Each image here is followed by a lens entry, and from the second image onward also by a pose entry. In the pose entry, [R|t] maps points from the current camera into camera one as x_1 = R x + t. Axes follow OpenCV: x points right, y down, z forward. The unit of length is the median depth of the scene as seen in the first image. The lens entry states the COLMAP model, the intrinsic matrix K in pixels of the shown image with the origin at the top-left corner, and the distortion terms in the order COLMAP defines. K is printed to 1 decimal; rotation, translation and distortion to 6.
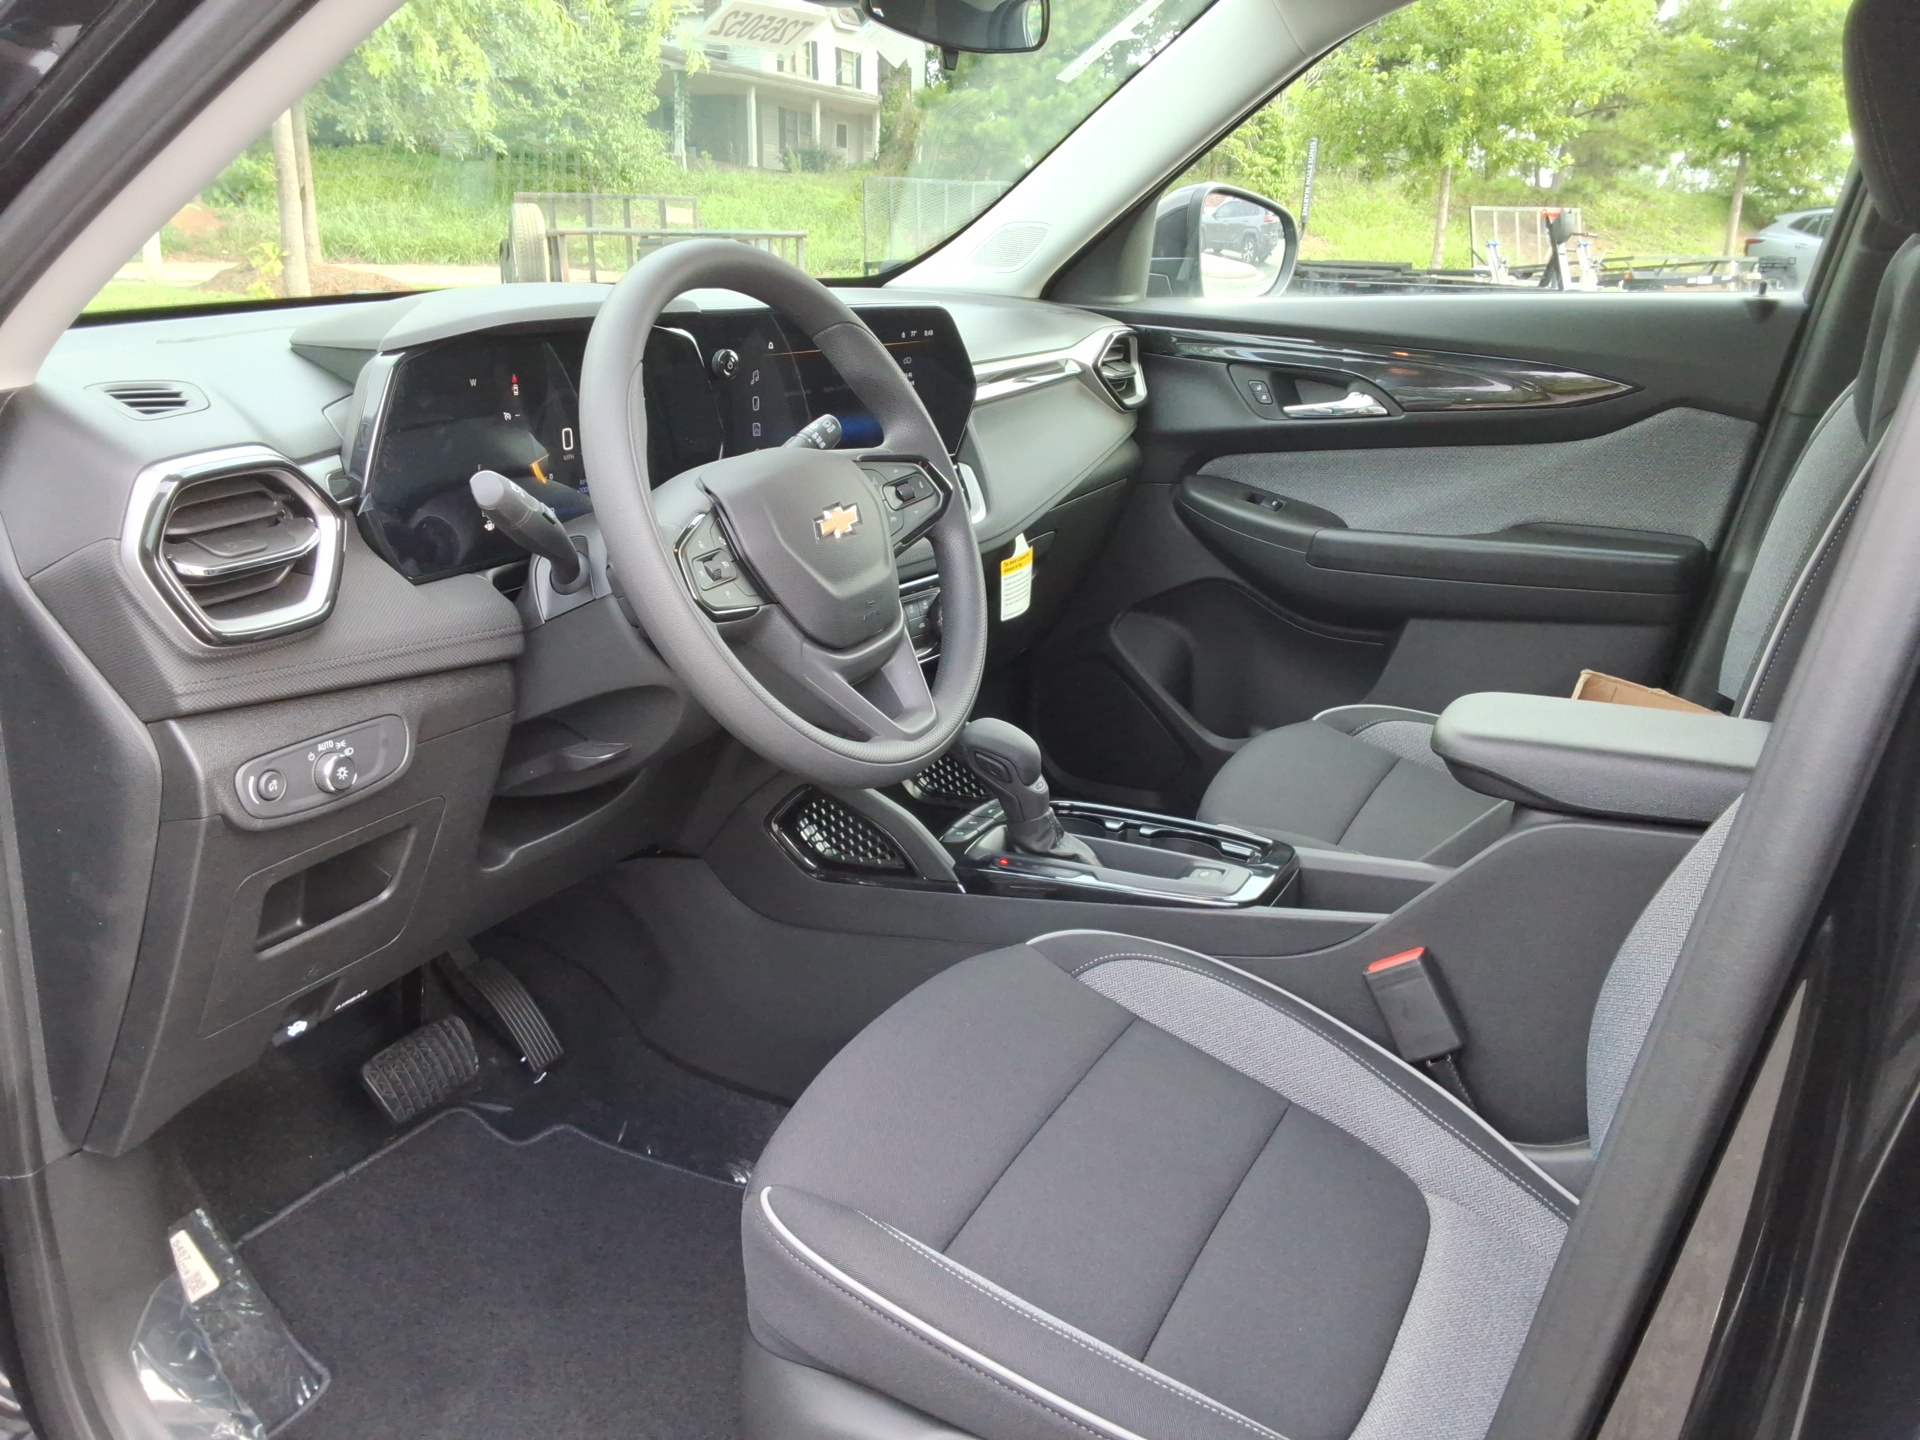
lens RADIAL K [[1540.0, 0, 989.7], [0, 1540.0, 746.0], [0, 0, 1]] dist [0.106518, -0.164577]
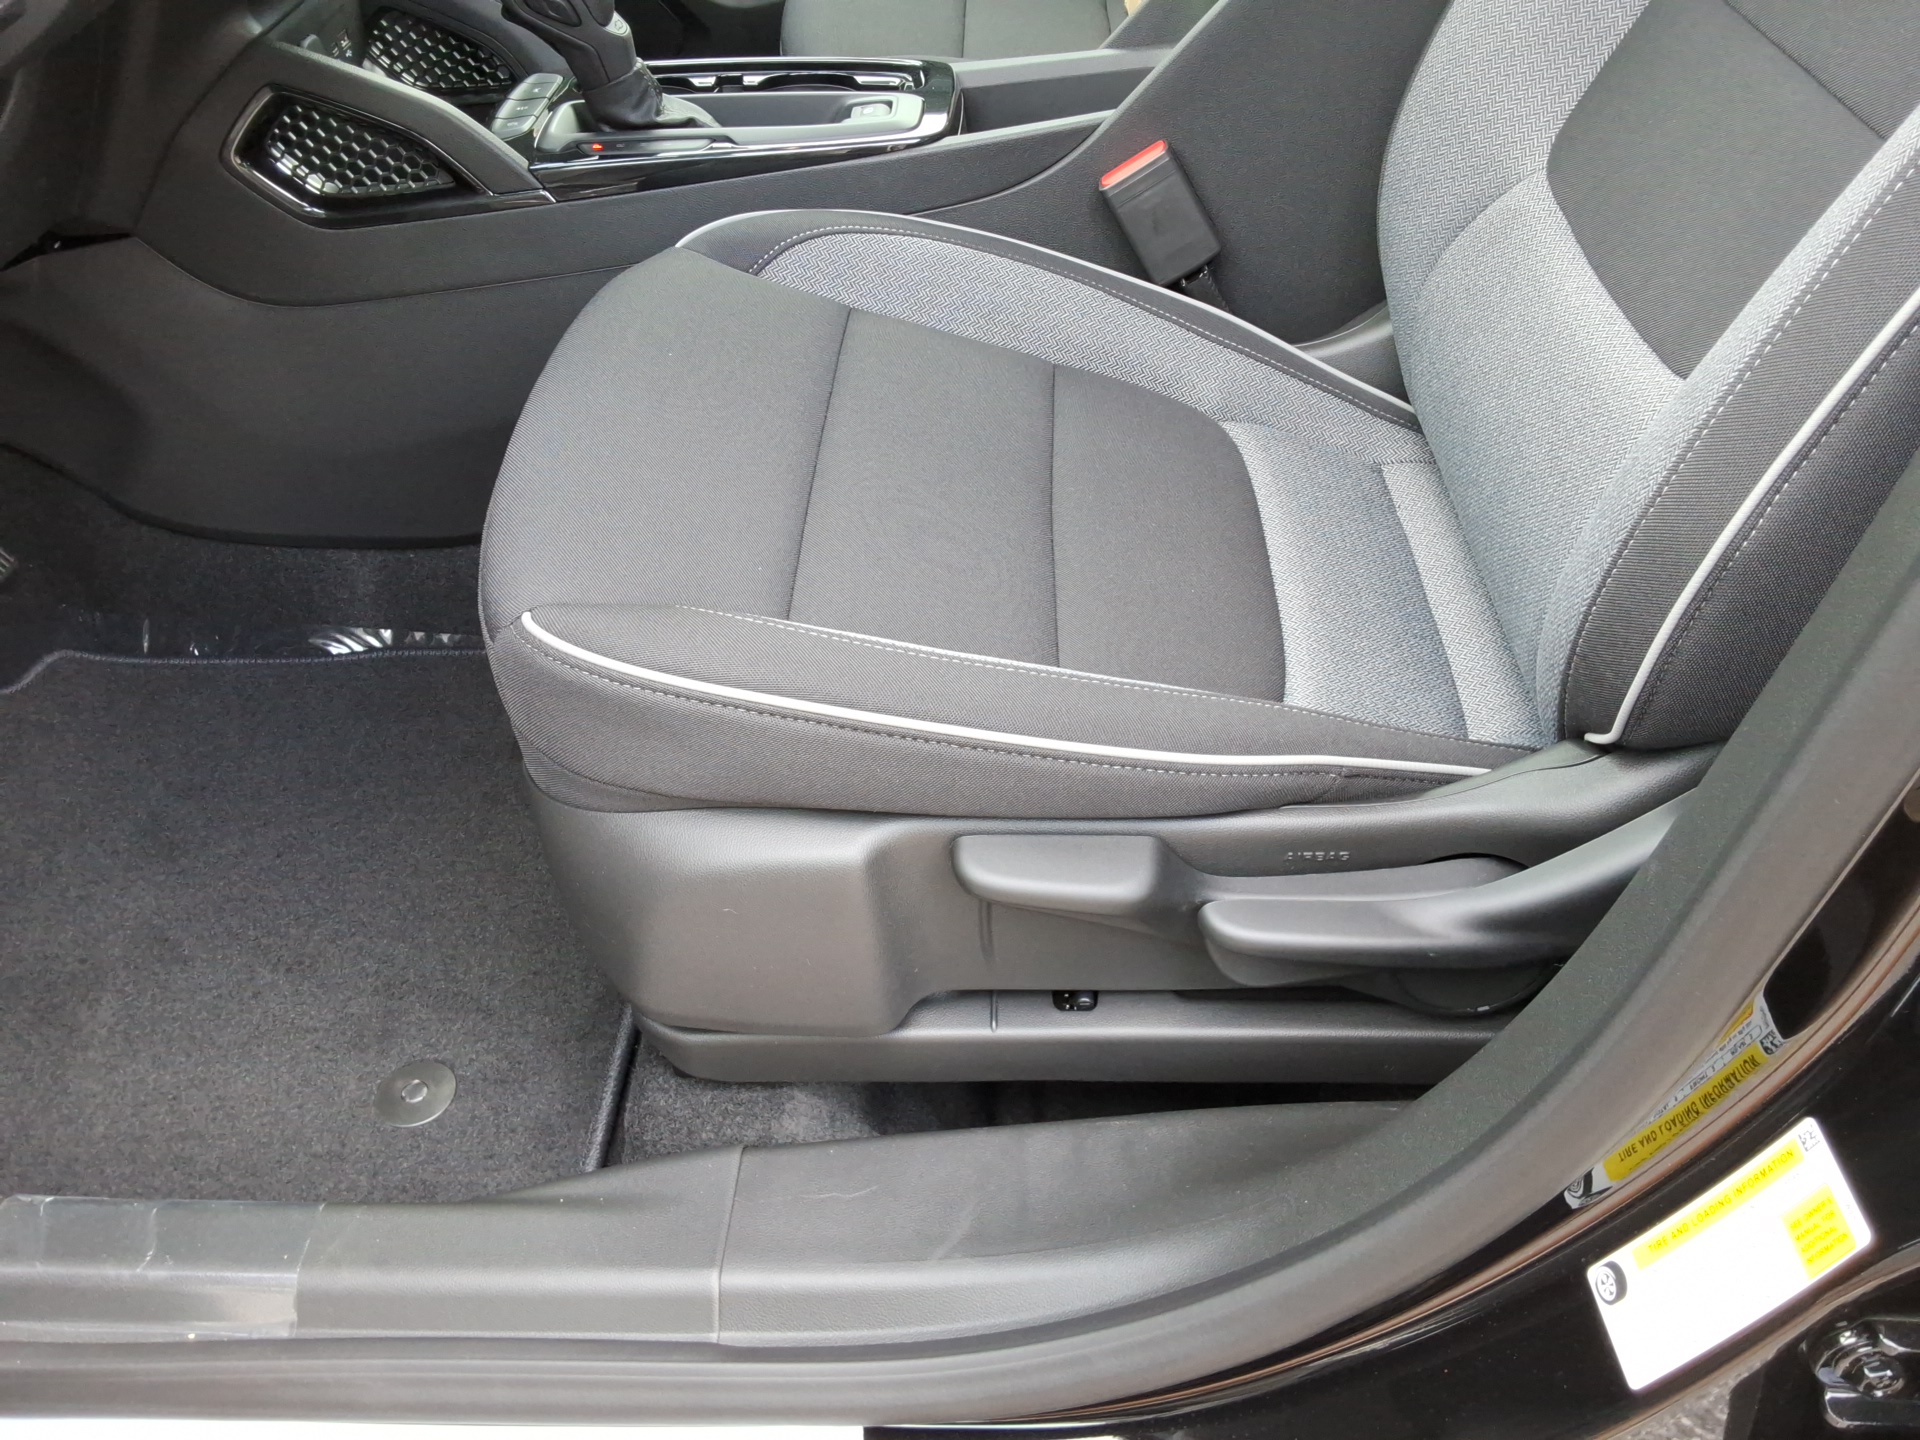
lens RADIAL K [[1540.0, 0, 1022.3], [0, 1540.0, 688.5], [0, 0, 1]] dist [0.106518, -0.164577]
pose [[0.900990, -0.295126, 0.317990, -0.124987], [0.160924, 0.908025, 0.386774, 0.056098], [-0.402890, -0.297308, 0.865614, 0.205559]]
